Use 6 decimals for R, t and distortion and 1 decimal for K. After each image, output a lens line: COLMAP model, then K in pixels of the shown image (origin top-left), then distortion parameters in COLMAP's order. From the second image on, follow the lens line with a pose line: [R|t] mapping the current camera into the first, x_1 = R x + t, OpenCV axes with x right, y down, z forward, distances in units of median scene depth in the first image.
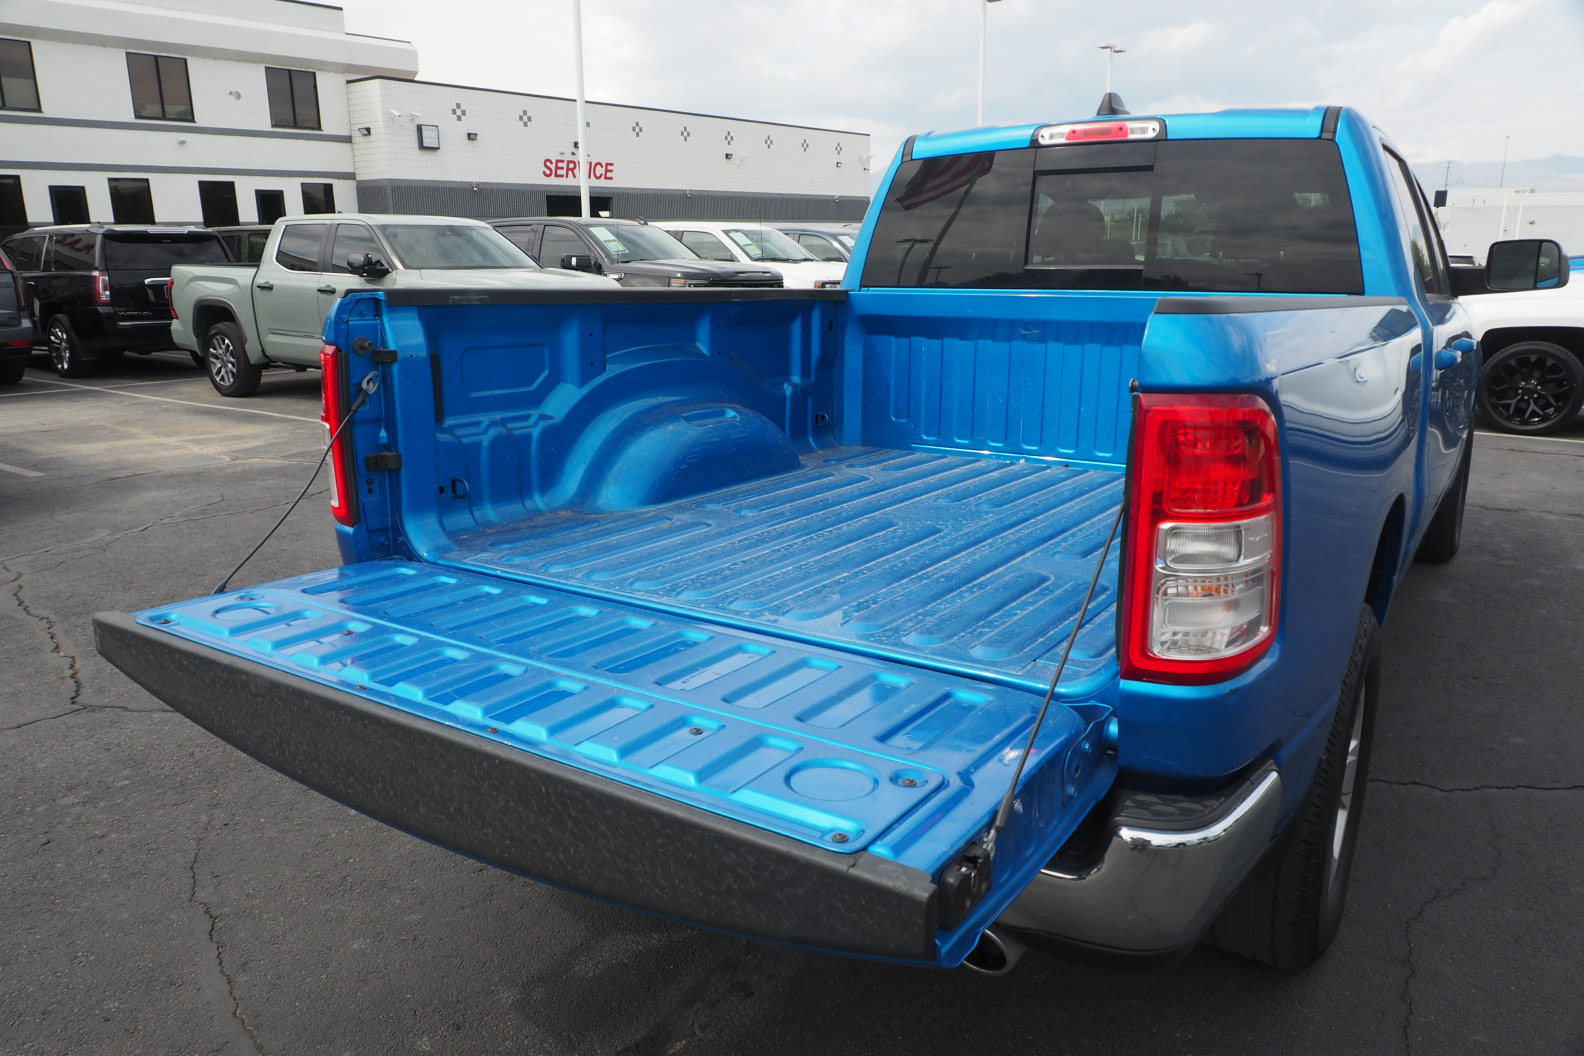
lens RADIAL K [[1128.8, 0, 773.7], [0, 1128.8, 528.1], [0, 0, 1]] dist [-0.028767, 0.011128]
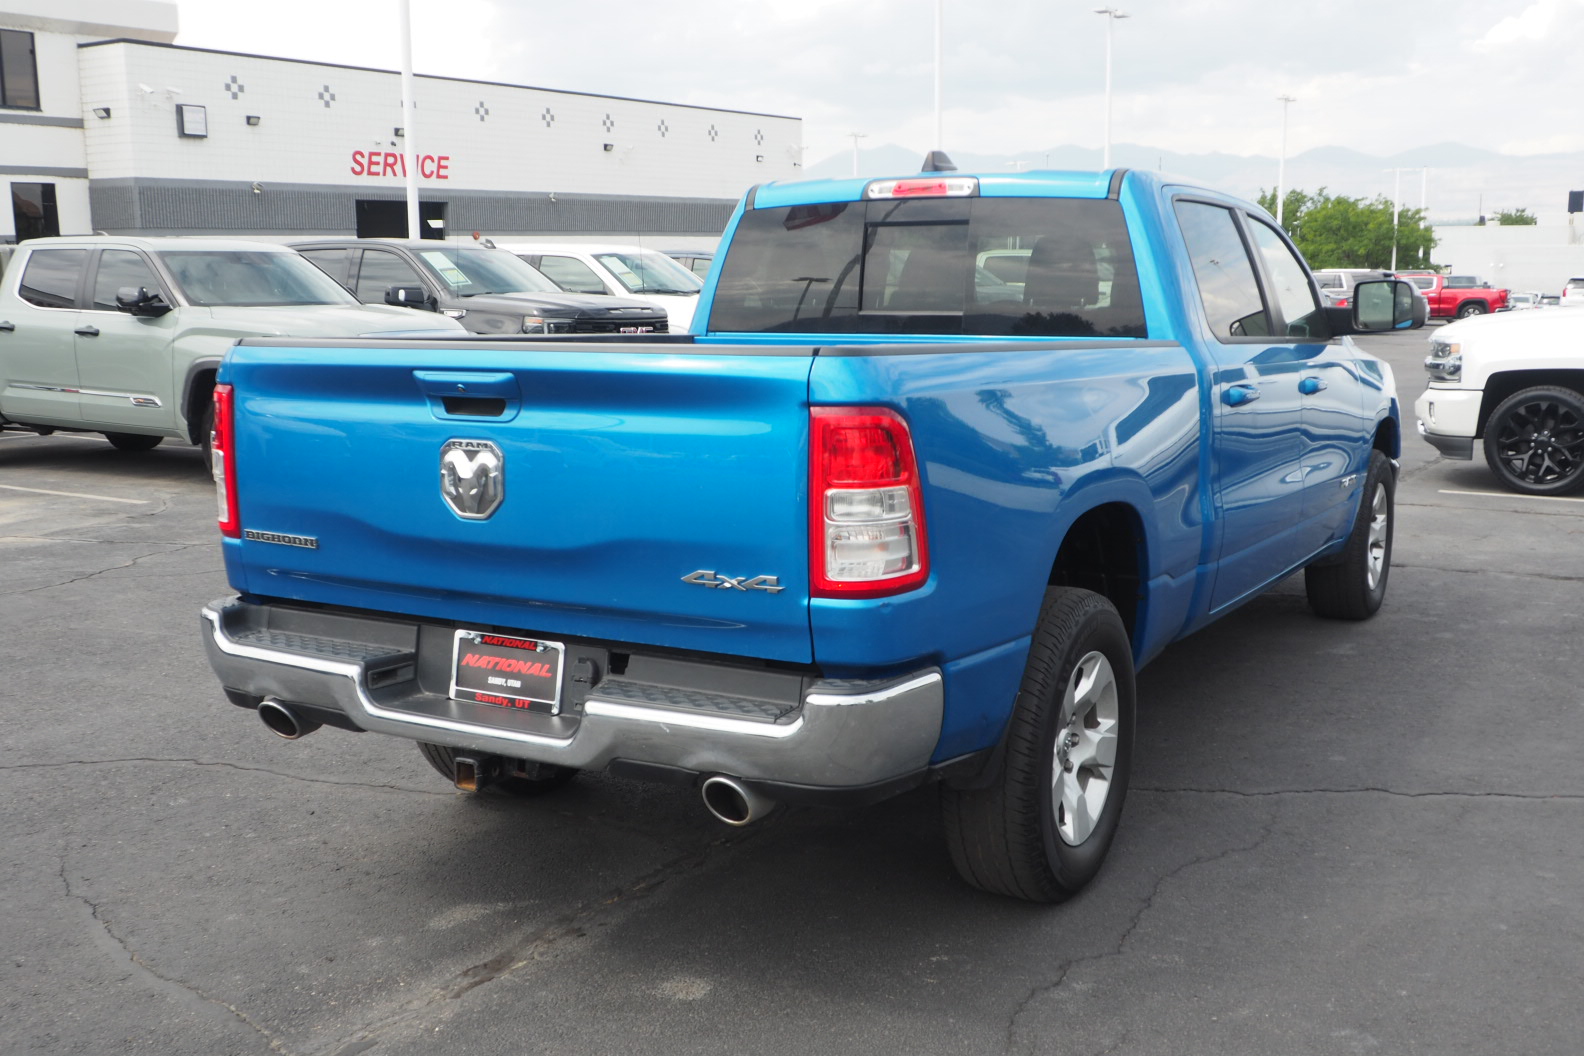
lens RADIAL K [[1627.3, 0, 798.6], [0, 1627.3, 538.2], [0, 0, 1]] dist [-0.015409, 0.000000]
pose [[0.997356, -0.011860, 0.071690, 0.020161], [0.017468, 0.996792, -0.078107, 0.032893], [-0.070534, 0.079153, 0.994364, -0.169789]]
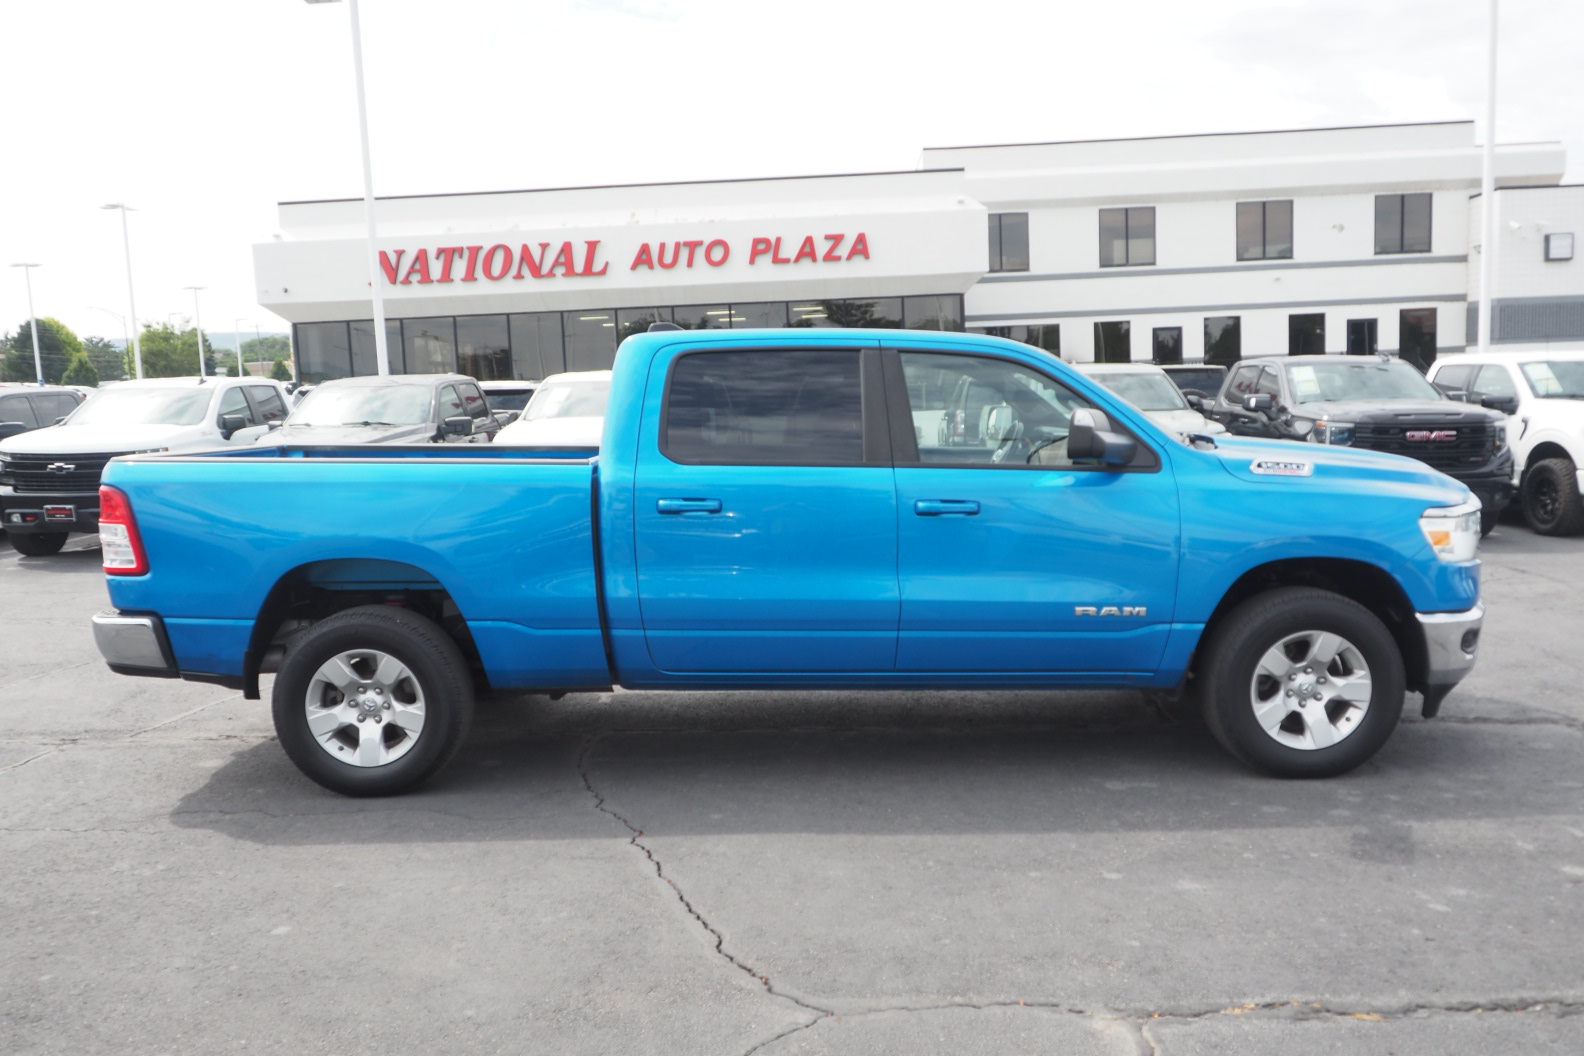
lens RADIAL K [[1262.4, 0, 798.4], [0, 1262.4, 522.7], [0, 0, 1]] dist [-0.021854, -0.011052]
pose [[0.541044, 0.074550, -0.837683, 0.647677], [-0.175522, 0.984138, -0.025783, -0.038539], [0.822474, 0.160982, 0.545547, 0.090168]]
